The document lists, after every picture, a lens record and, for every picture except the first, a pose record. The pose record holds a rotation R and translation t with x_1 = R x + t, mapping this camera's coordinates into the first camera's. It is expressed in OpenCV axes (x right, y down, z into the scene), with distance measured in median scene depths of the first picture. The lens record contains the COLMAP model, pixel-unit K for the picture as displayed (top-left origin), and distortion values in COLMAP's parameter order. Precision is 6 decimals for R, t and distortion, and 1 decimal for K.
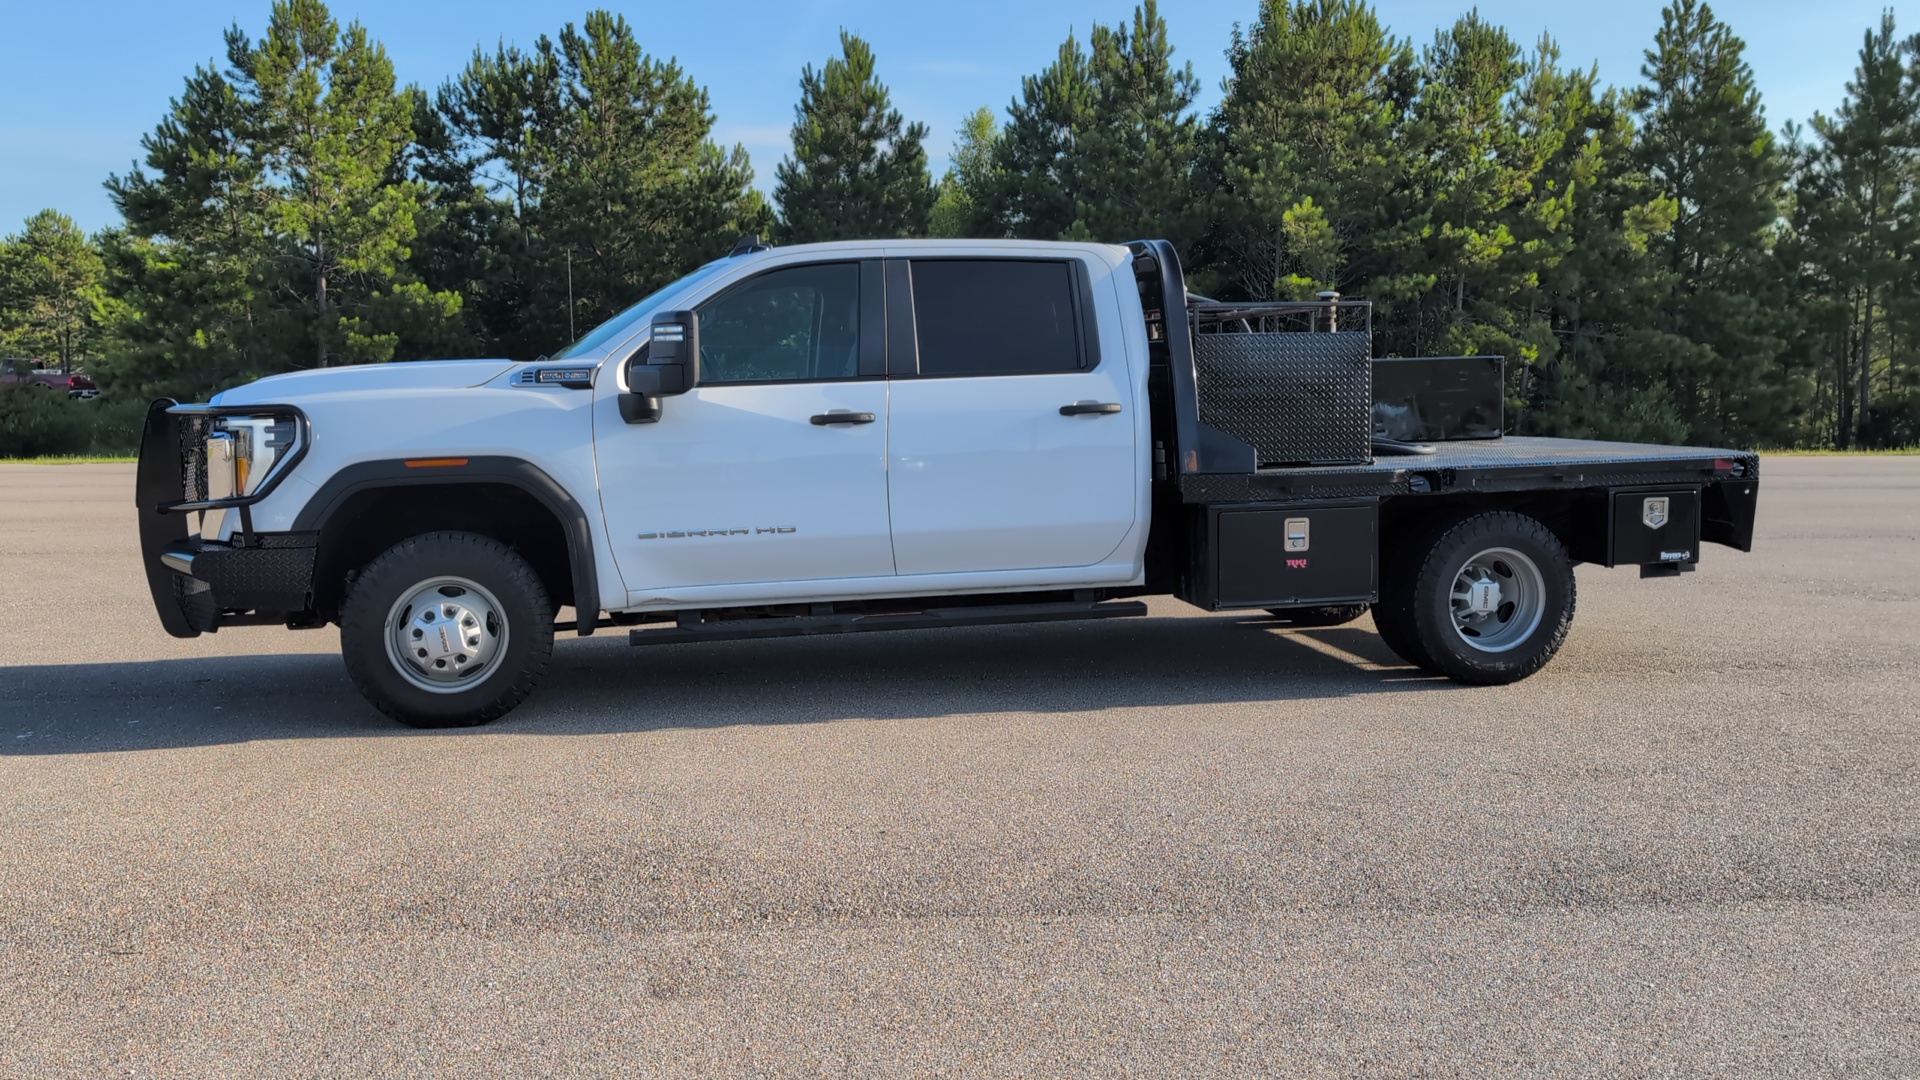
lens RADIAL K [[1624.0, 0, 959.3], [0, 1624.0, 540.2], [0, 0, 1]] dist [0.023778, -0.017737]
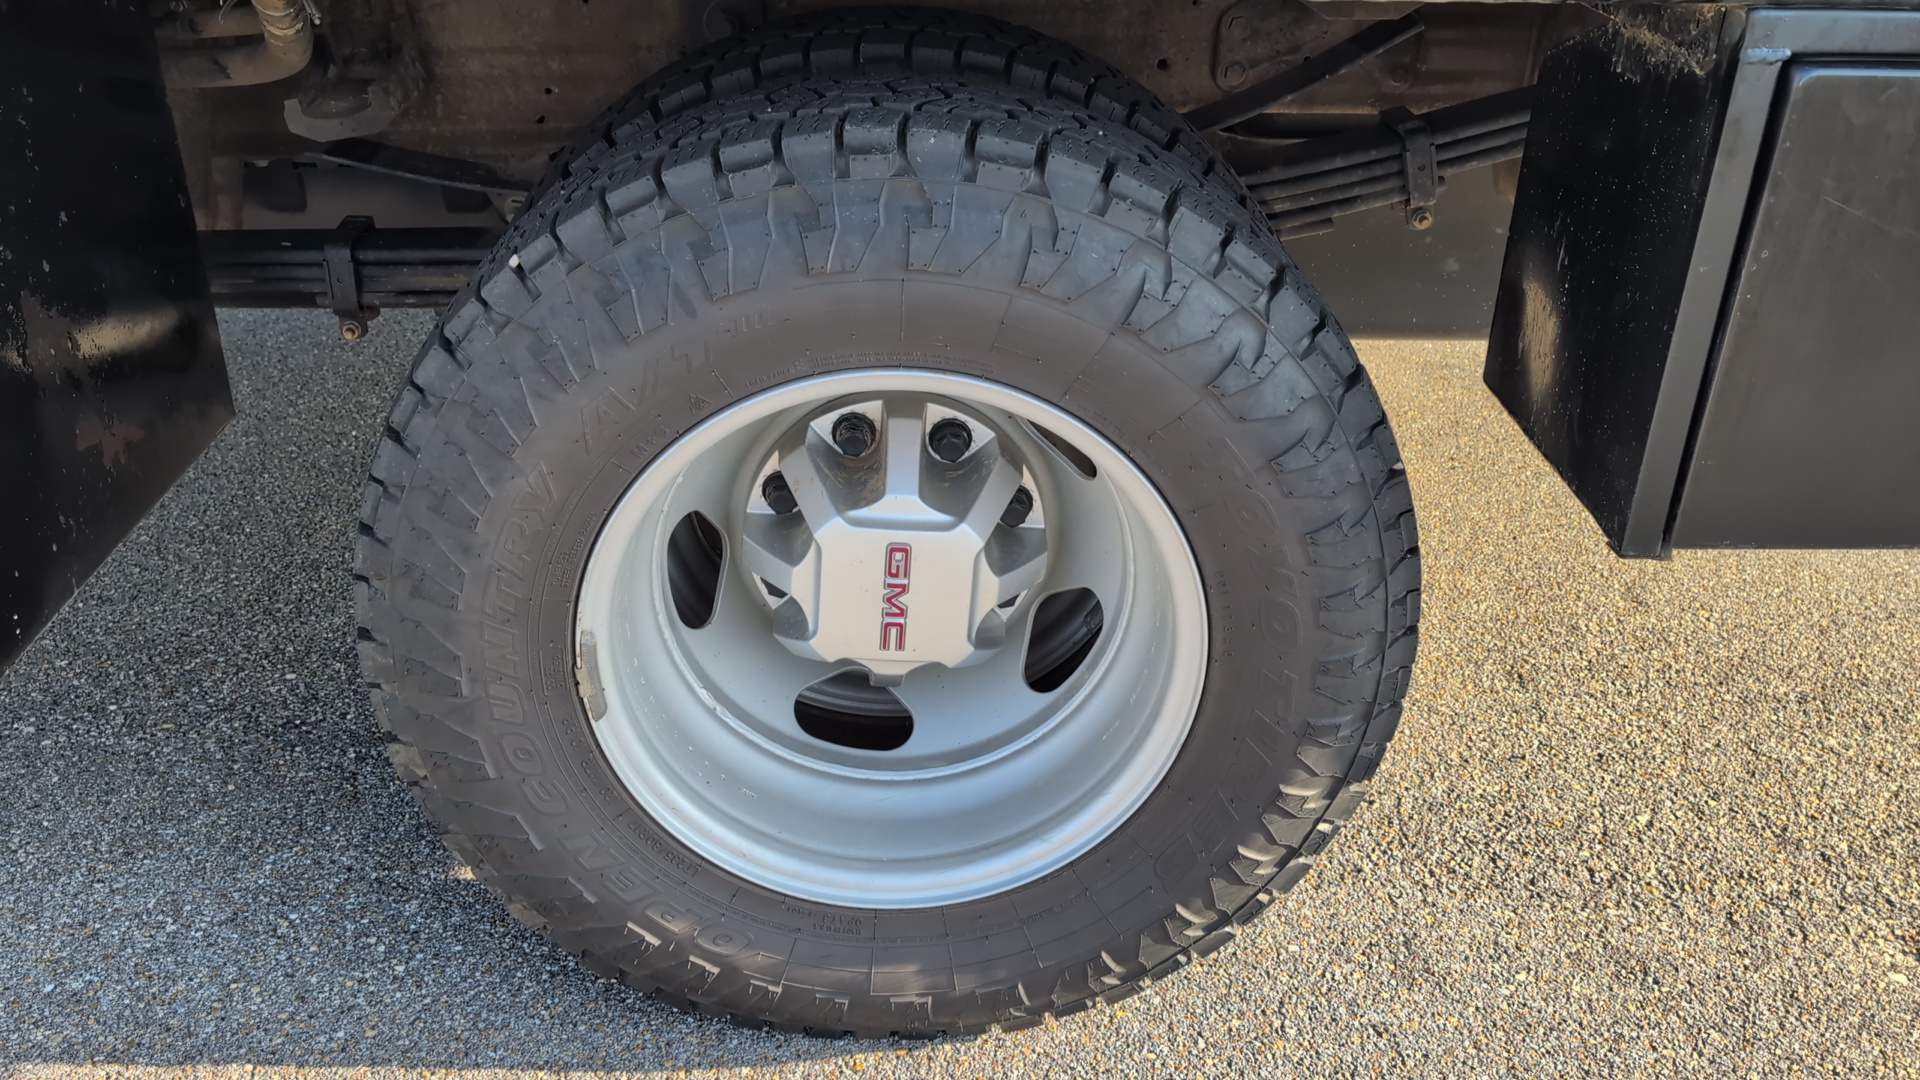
lens RADIAL K [[1624.0, 0, 958.6], [0, 1624.0, 543.2], [0, 0, 1]] dist [0.023778, -0.017737]
pose [[0.982538, 0.121819, -0.140635, 0.075370], [-0.060238, 0.923423, 0.379027, -0.008185], [0.176038, -0.363937, 0.914637, 0.178742]]
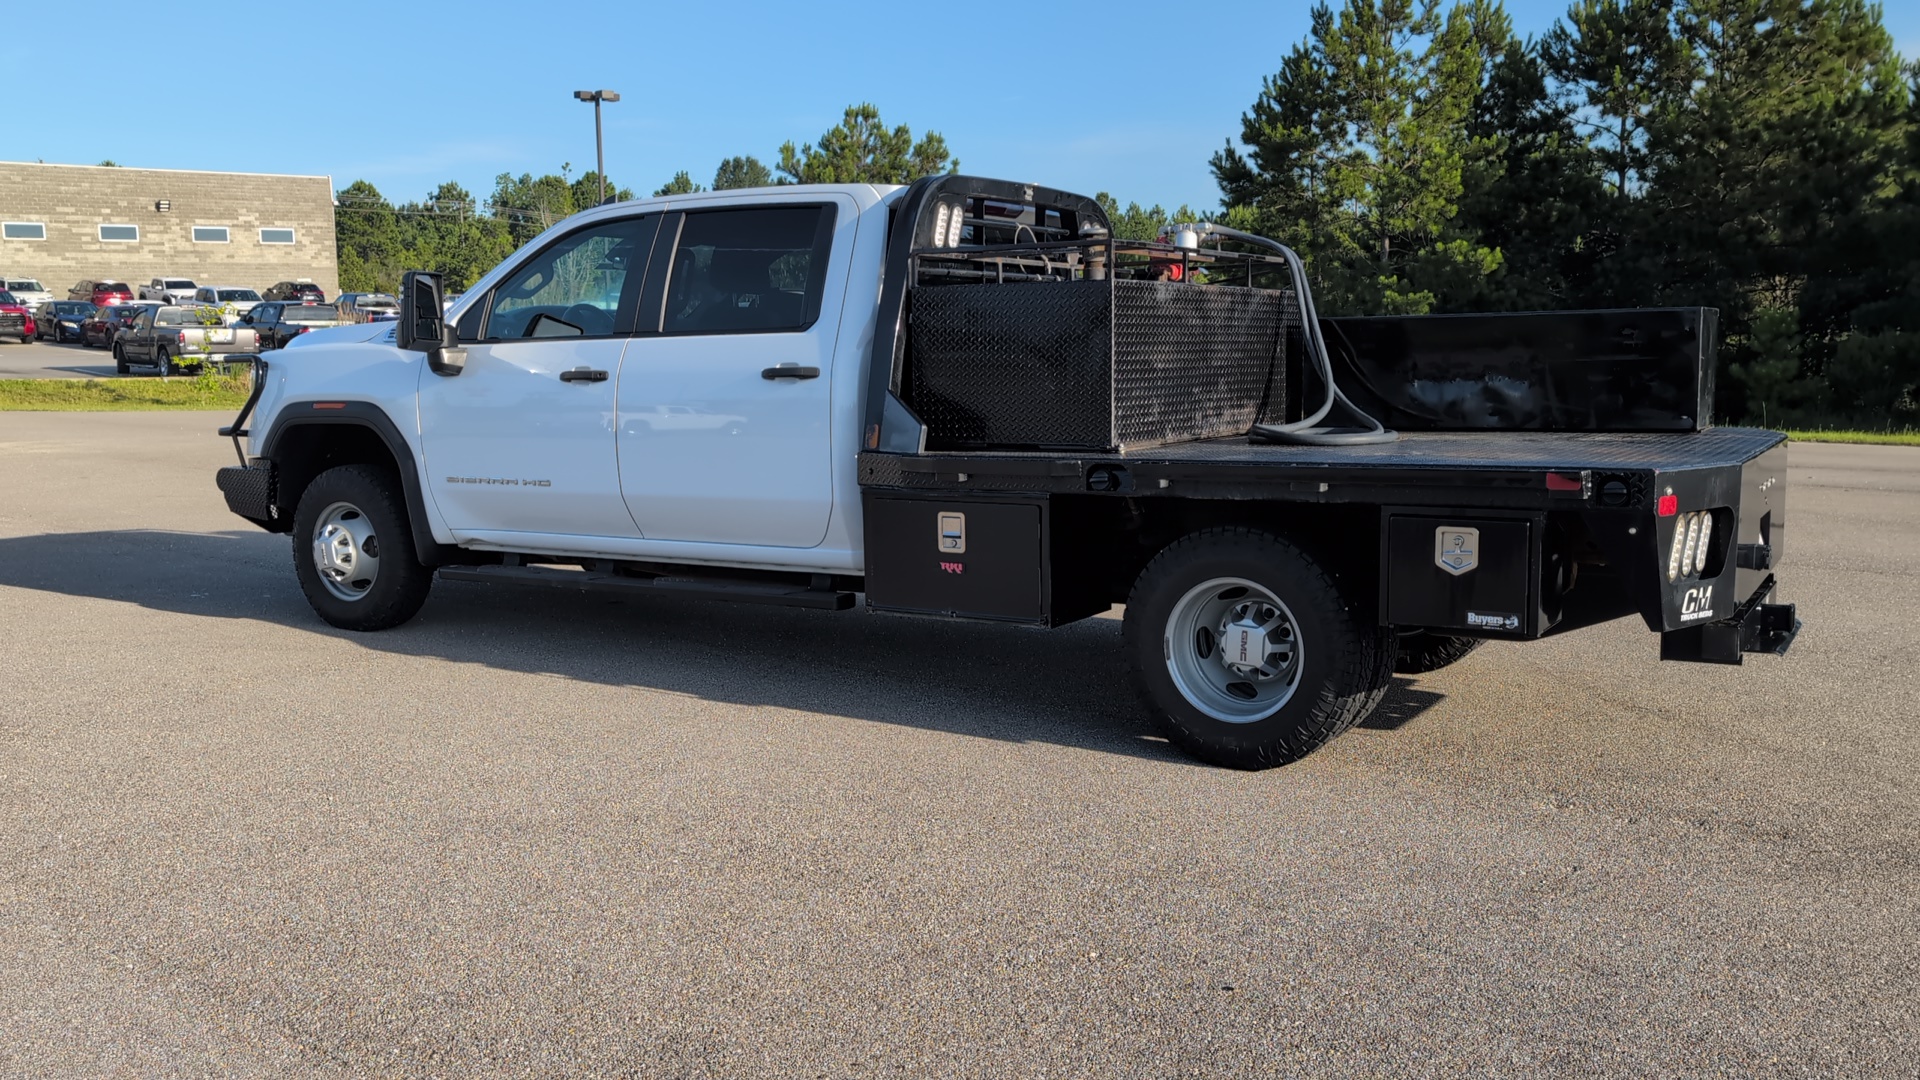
lens RADIAL K [[1624.0, 0, 950.5], [0, 1624.0, 541.4], [0, 0, 1]] dist [0.023778, -0.017737]
pose [[0.722275, 0.090560, -0.685652, 0.152761], [-0.072828, 0.995837, 0.054812, -0.008665], [0.687761, 0.010346, 0.725863, 0.082675]]
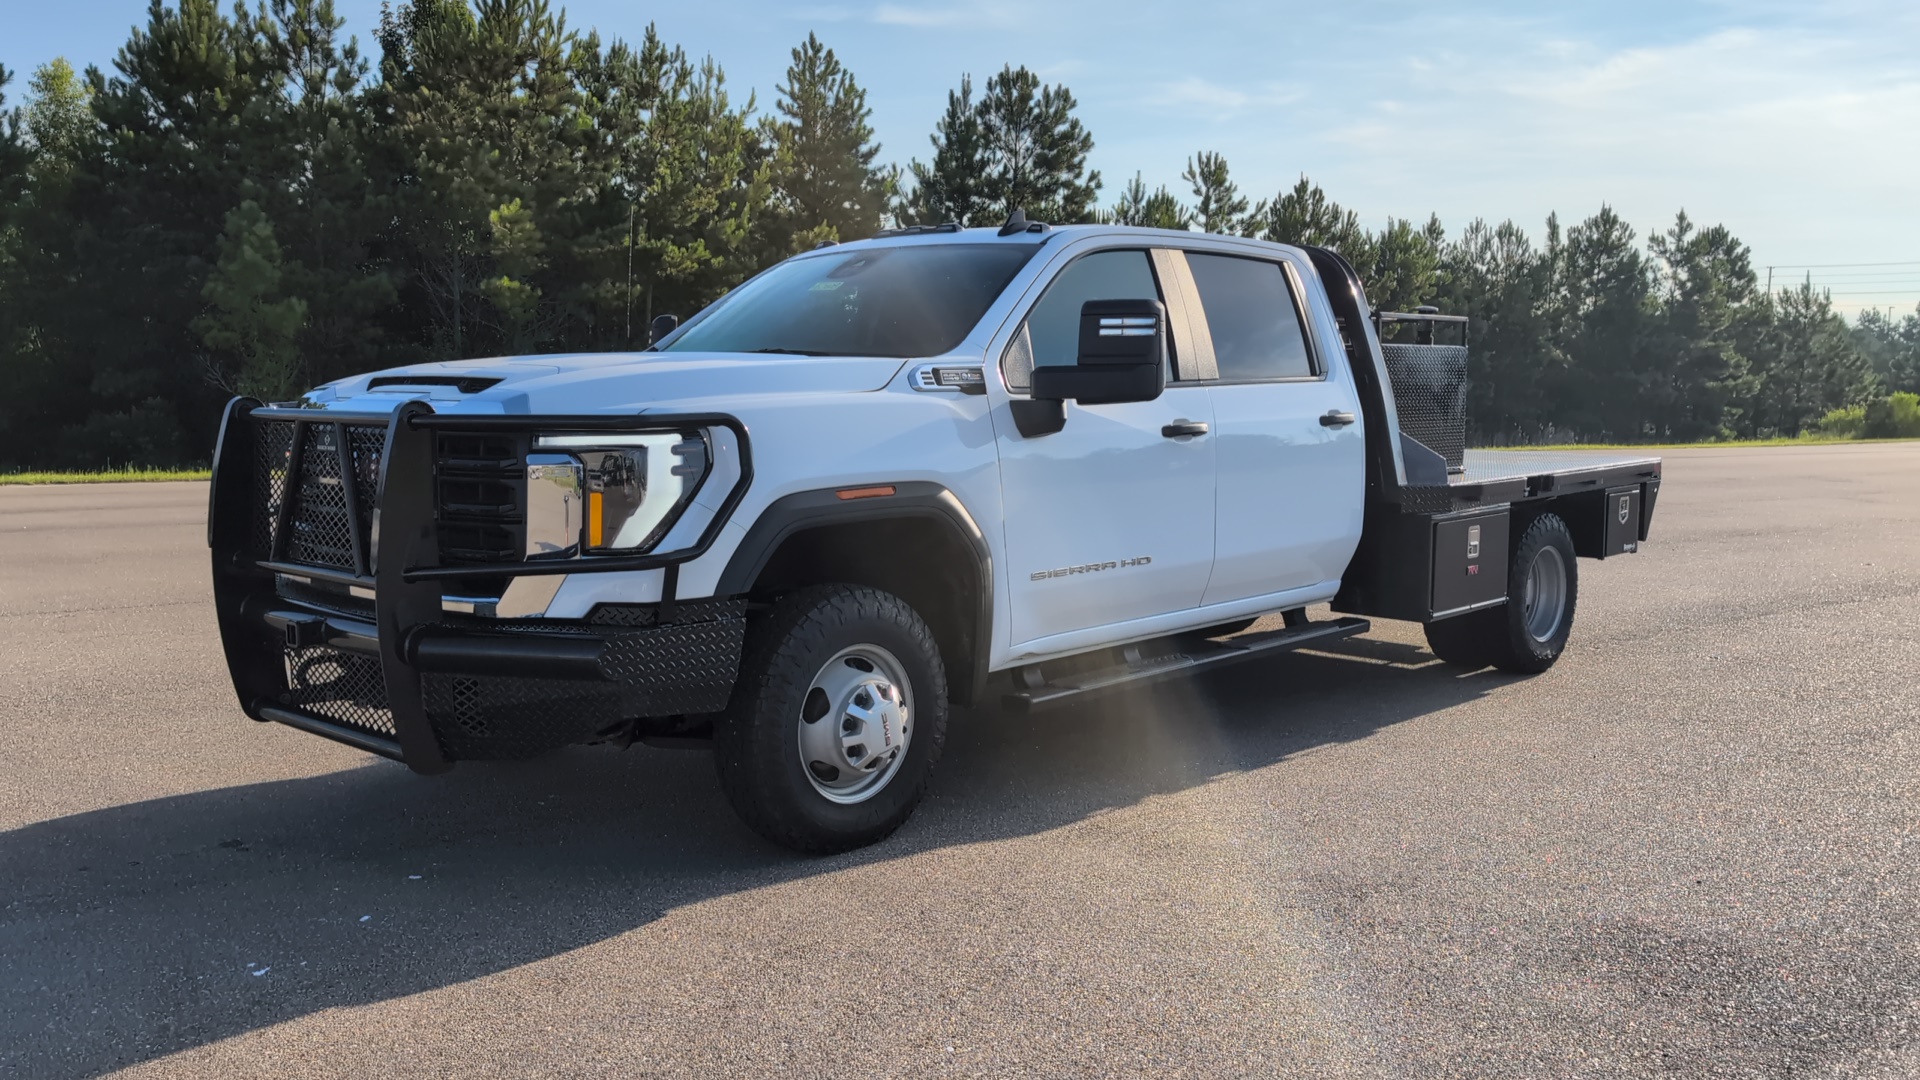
lens RADIAL K [[1624.0, 0, 950.2], [0, 1624.0, 550.6], [0, 0, 1]] dist [0.023778, -0.017737]
pose [[0.822180, -0.044775, 0.567464, -0.130068], [0.044374, 0.998909, 0.014525, -0.005505], [-0.567495, 0.013239, 0.823270, 0.068128]]
